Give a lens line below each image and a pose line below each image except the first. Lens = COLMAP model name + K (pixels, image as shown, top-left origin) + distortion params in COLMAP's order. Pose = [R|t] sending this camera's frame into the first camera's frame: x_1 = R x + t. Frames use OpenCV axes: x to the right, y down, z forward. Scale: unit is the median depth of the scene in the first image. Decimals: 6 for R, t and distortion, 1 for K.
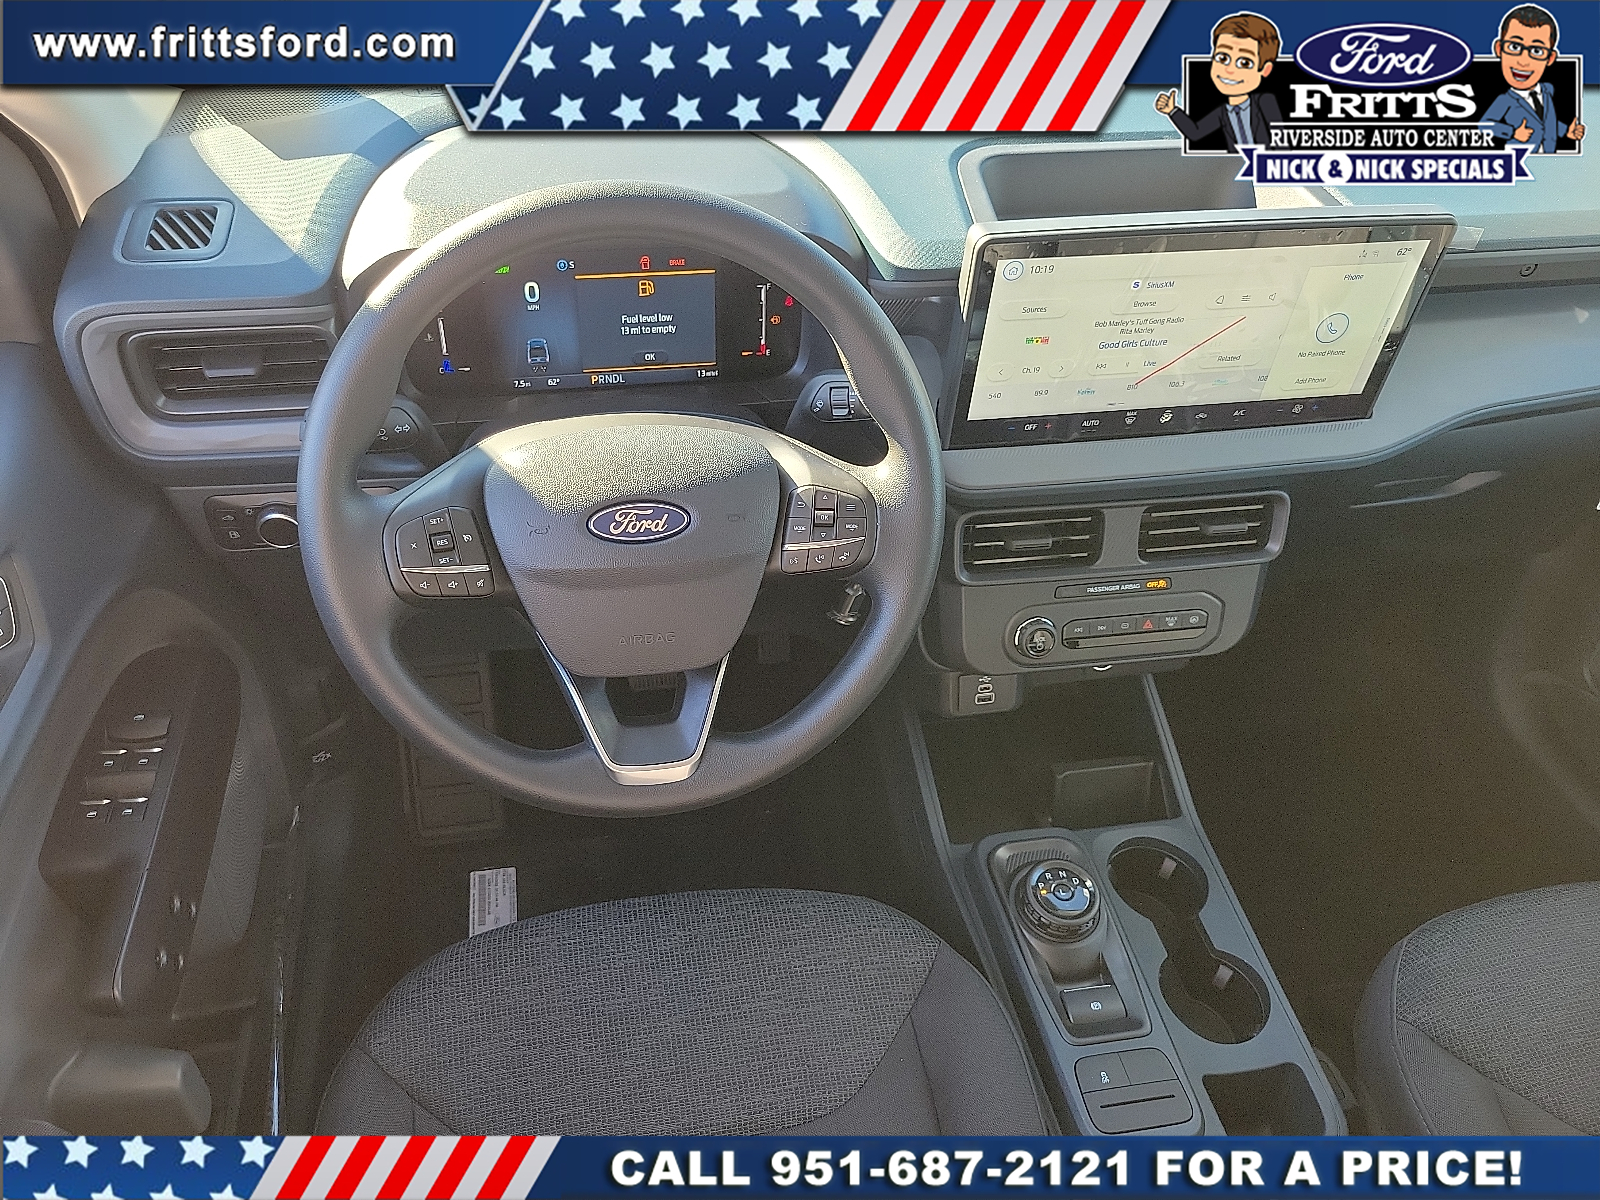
lens RADIAL K [[1215.7, 0, 799.4], [0, 1215.7, 593.0], [0, 0, 1]] dist [0.011379, 0.000886]
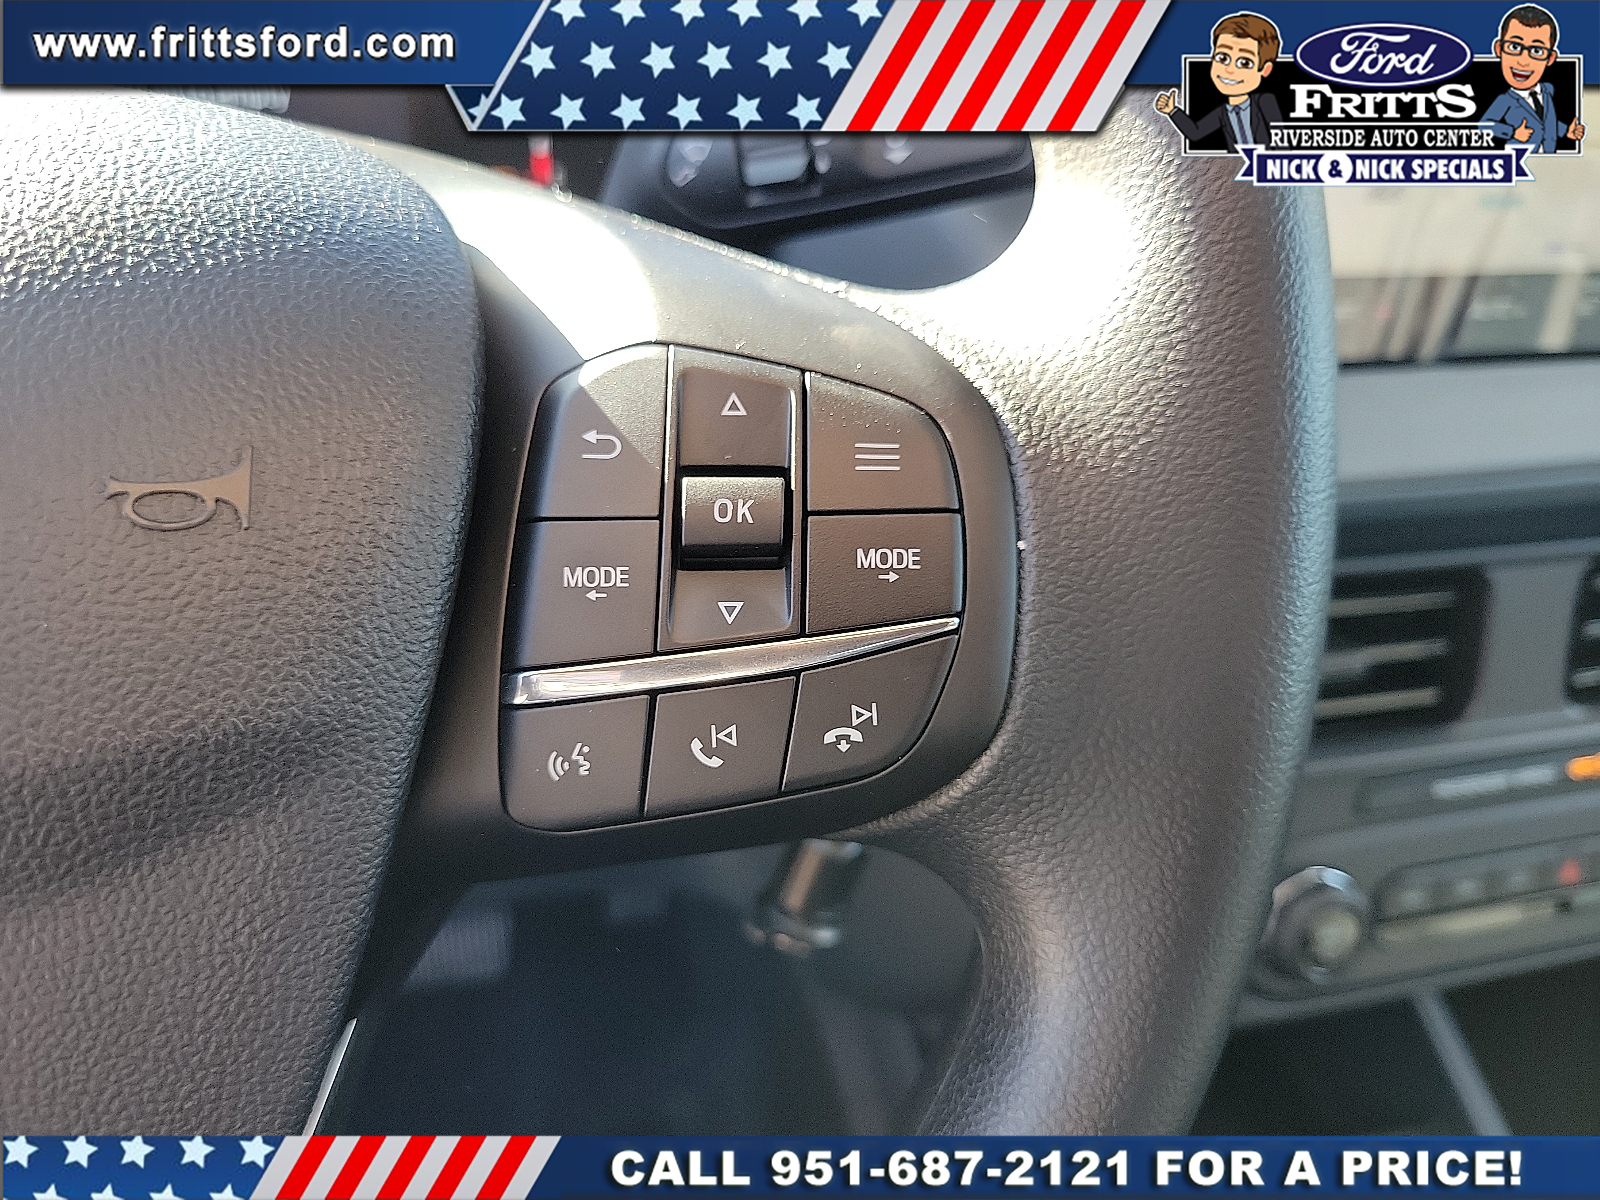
lens RADIAL K [[1215.7, 0, 800.0], [0, 1215.7, 599.5], [0, 0, 1]] dist [0.011379, 0.000886]
pose [[0.996759, -0.031660, 0.073958, 0.016692], [0.041293, 0.990312, -0.132577, -0.024543], [-0.069044, 0.135201, 0.988410, 0.808581]]
